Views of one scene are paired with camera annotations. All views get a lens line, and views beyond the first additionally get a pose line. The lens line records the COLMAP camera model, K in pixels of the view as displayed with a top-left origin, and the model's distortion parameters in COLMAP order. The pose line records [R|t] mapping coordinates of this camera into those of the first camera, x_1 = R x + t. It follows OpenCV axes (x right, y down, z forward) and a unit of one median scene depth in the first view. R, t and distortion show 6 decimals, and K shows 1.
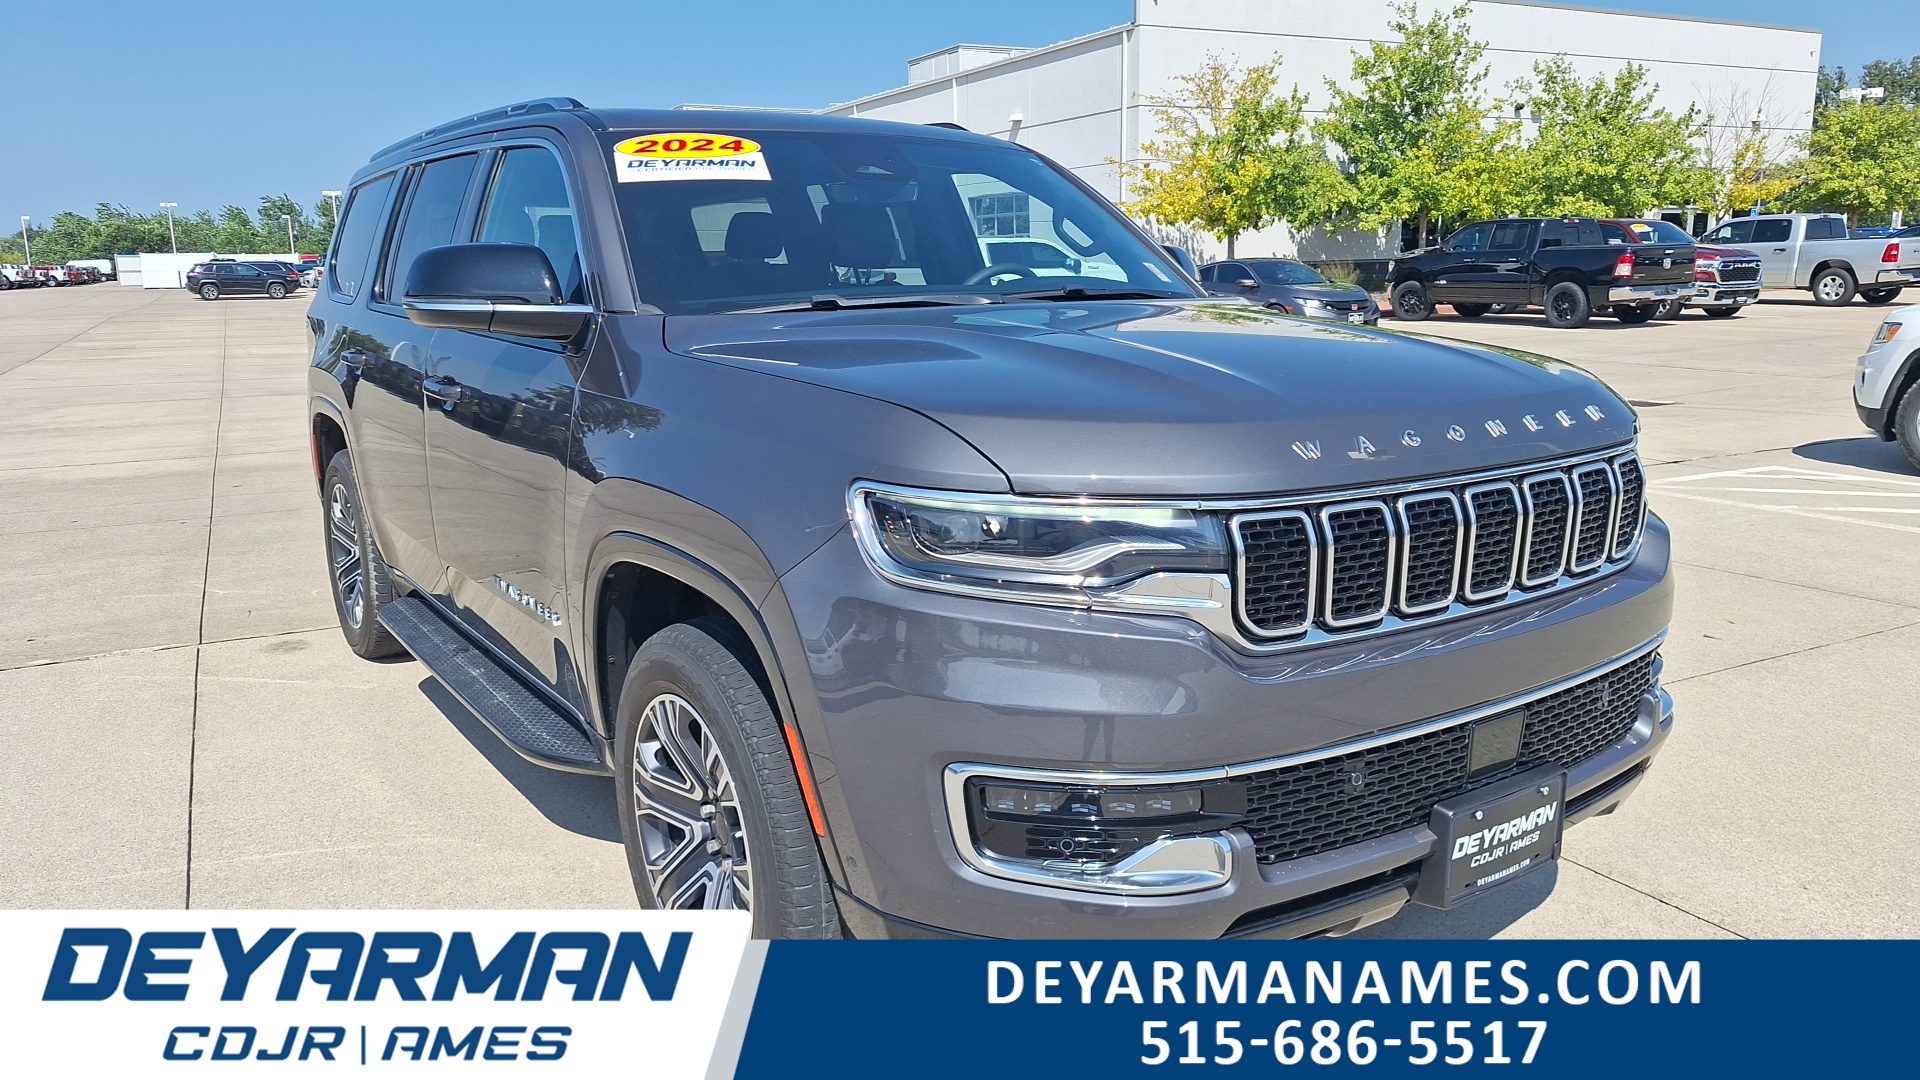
lens RADIAL K [[1372.3, 0, 960.0], [0, 1372.3, 540.0], [0, 0, 1]] dist [0.059809, -0.071958]
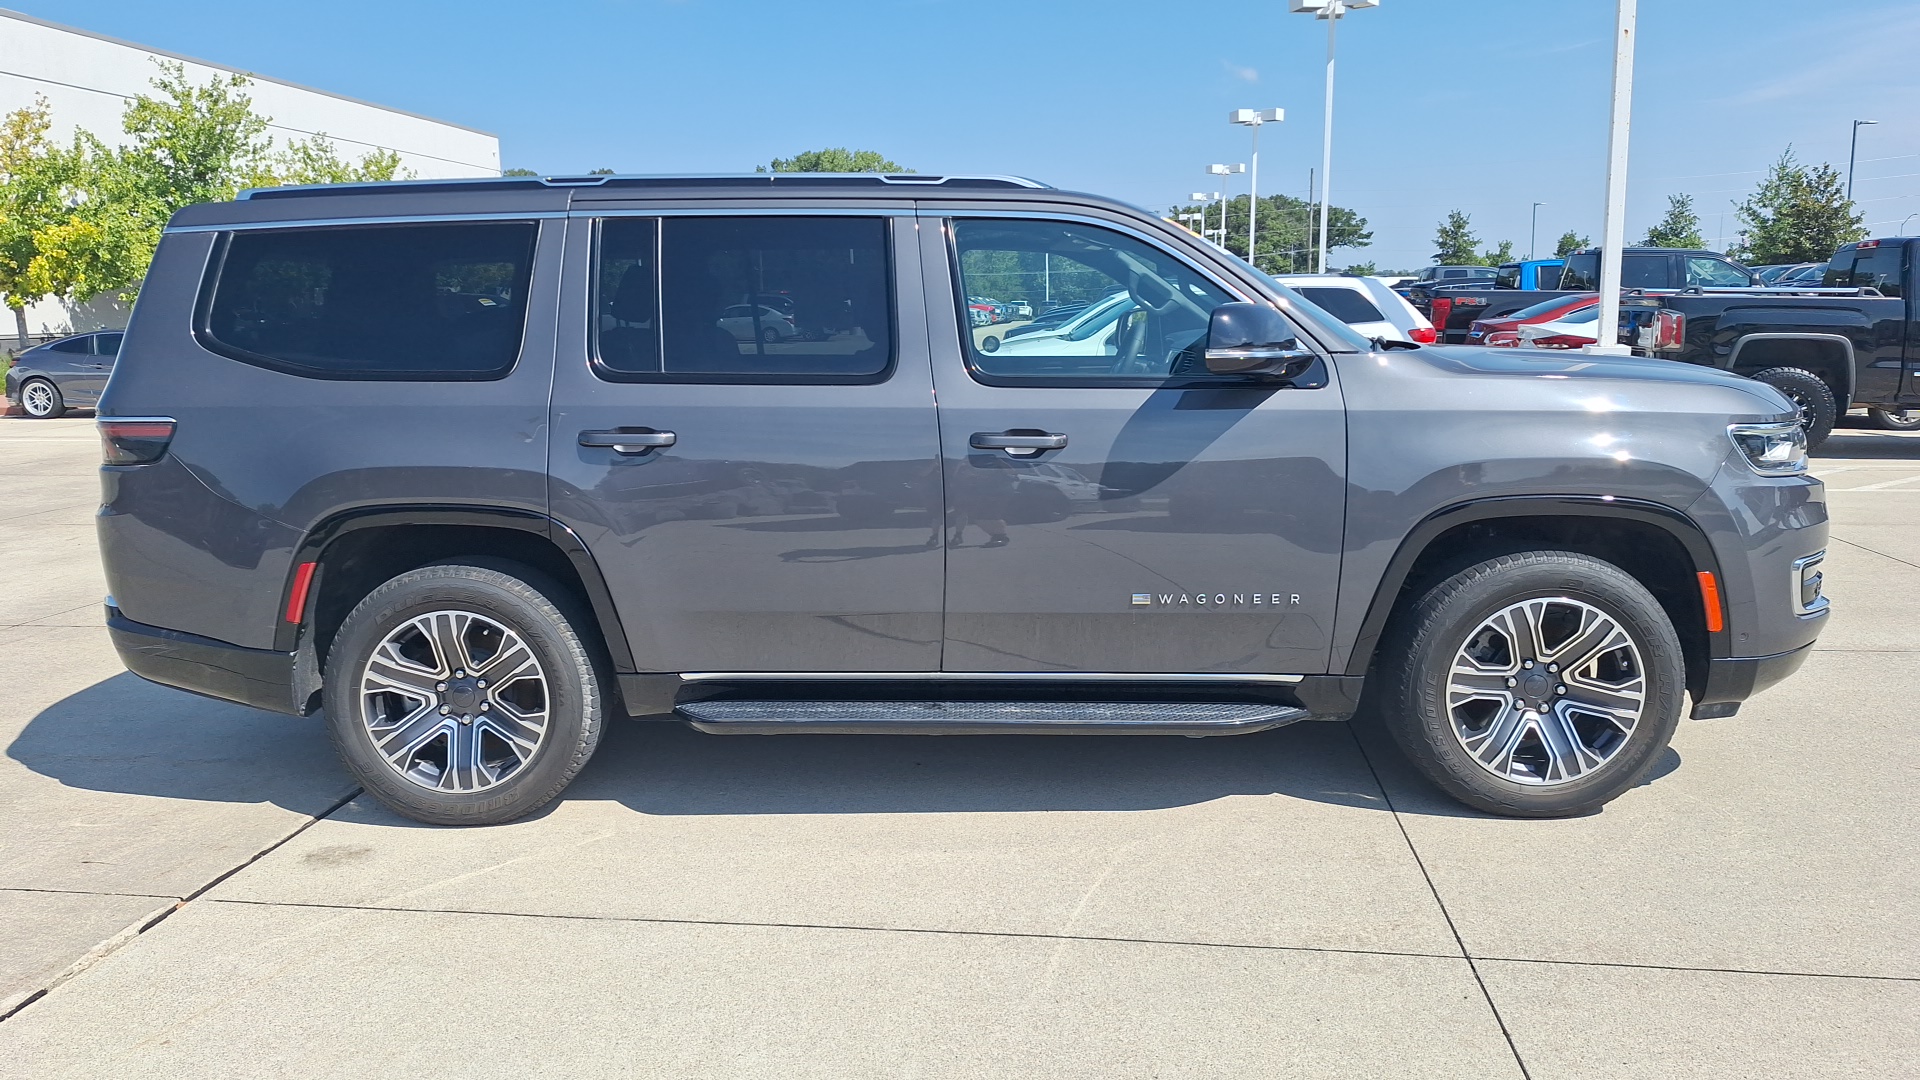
lens RADIAL K [[1374.6, 0, 952.3], [0, 1374.6, 533.9], [0, 0, 1]] dist [0.057169, -0.071954]
pose [[0.556543, -0.123395, 0.821604, -1.683110], [0.168899, 0.985063, 0.033535, -0.112337], [-0.813470, 0.120104, 0.569071, 0.583634]]
